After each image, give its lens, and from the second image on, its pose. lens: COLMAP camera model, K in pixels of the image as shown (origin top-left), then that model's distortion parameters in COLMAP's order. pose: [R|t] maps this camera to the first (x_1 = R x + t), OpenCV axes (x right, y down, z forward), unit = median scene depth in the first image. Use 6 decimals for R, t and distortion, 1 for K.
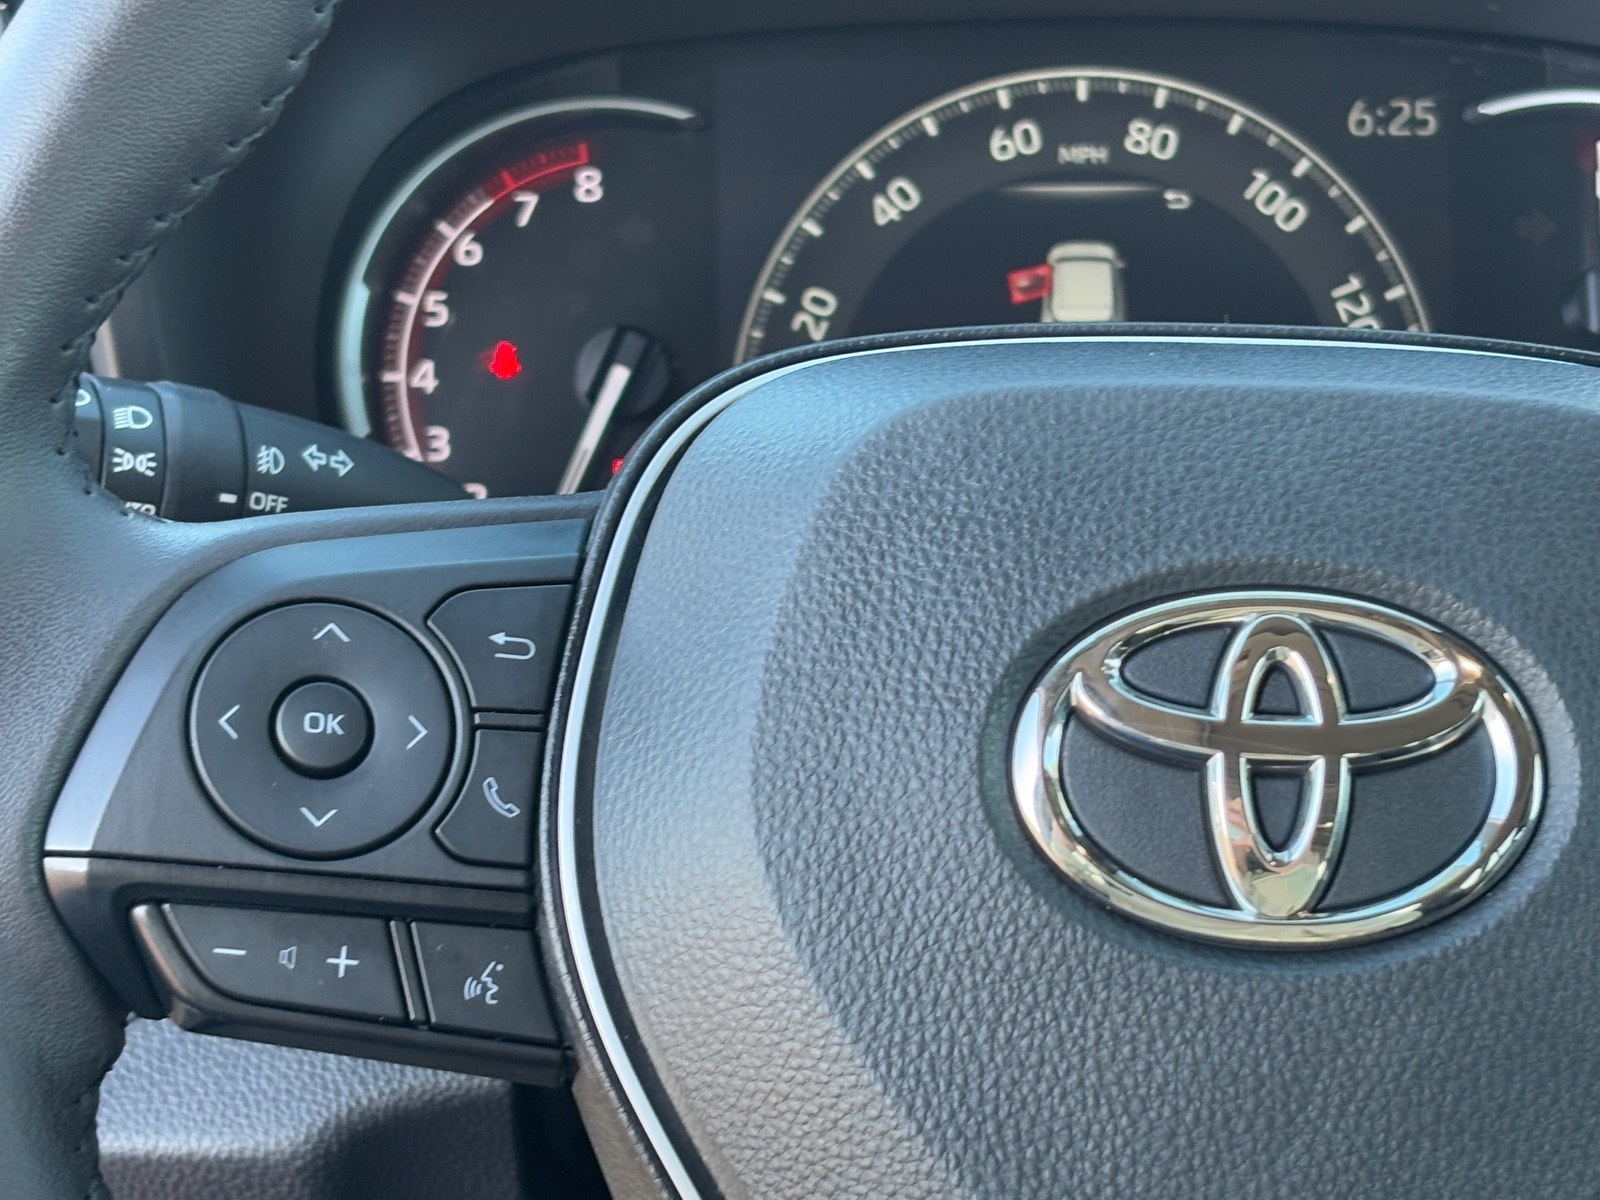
lens RADIAL K [[3647.0, 0, 830.1], [0, 3647.0, 654.4], [0, 0, 1]] dist [0.191961, 0.000000]
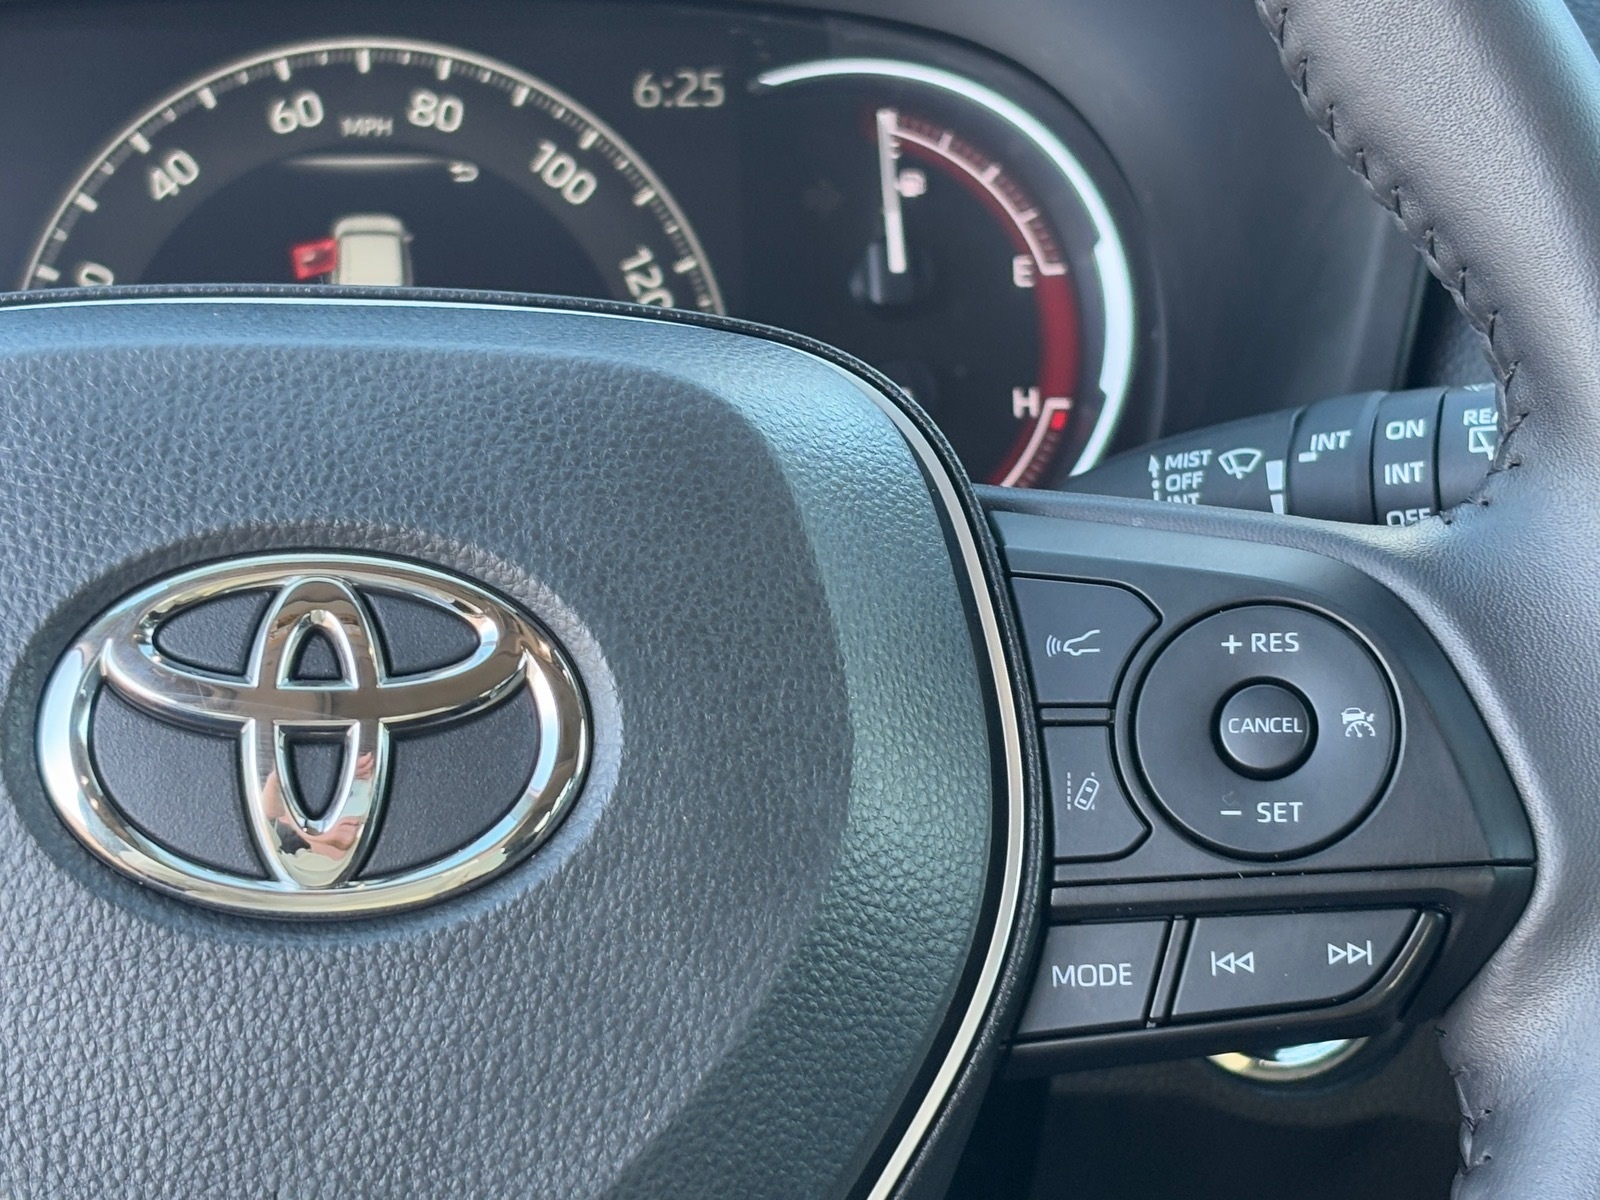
lens RADIAL K [[3647.0, 0, 775.9], [0, 3647.0, 667.9], [0, 0, 1]] dist [0.191961, 0.000000]
pose [[0.996885, -0.022661, 0.075542, 0.158233], [0.022420, 0.999741, 0.004036, 0.011204], [-0.075614, -0.002330, 0.997134, 0.015460]]
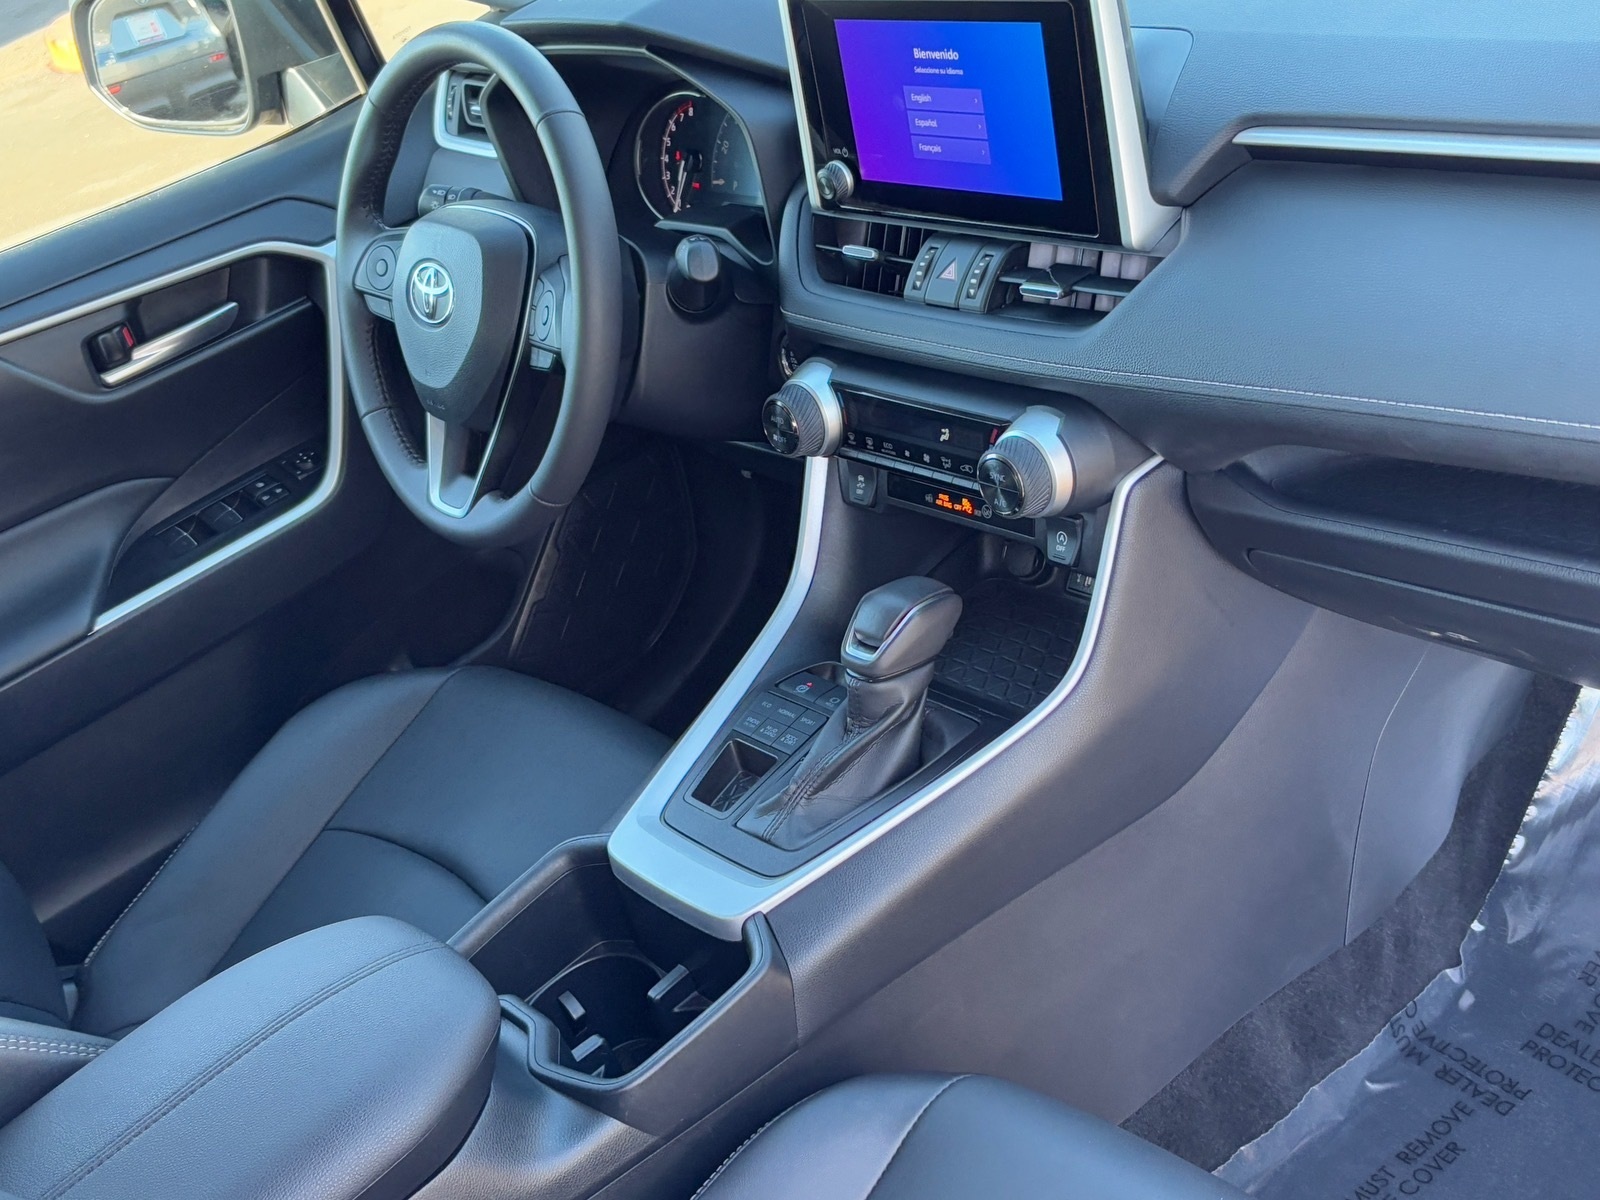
lens RADIAL K [[1909.2, 0, 794.2], [0, 1909.2, 630.5], [0, 0, 1]] dist [0.077602, 0.000000]
pose [[0.612471, 0.241176, -0.752804, 2.722183], [0.013178, 0.949074, 0.314777, -0.391072], [0.790383, -0.202712, 0.578102, -0.398273]]
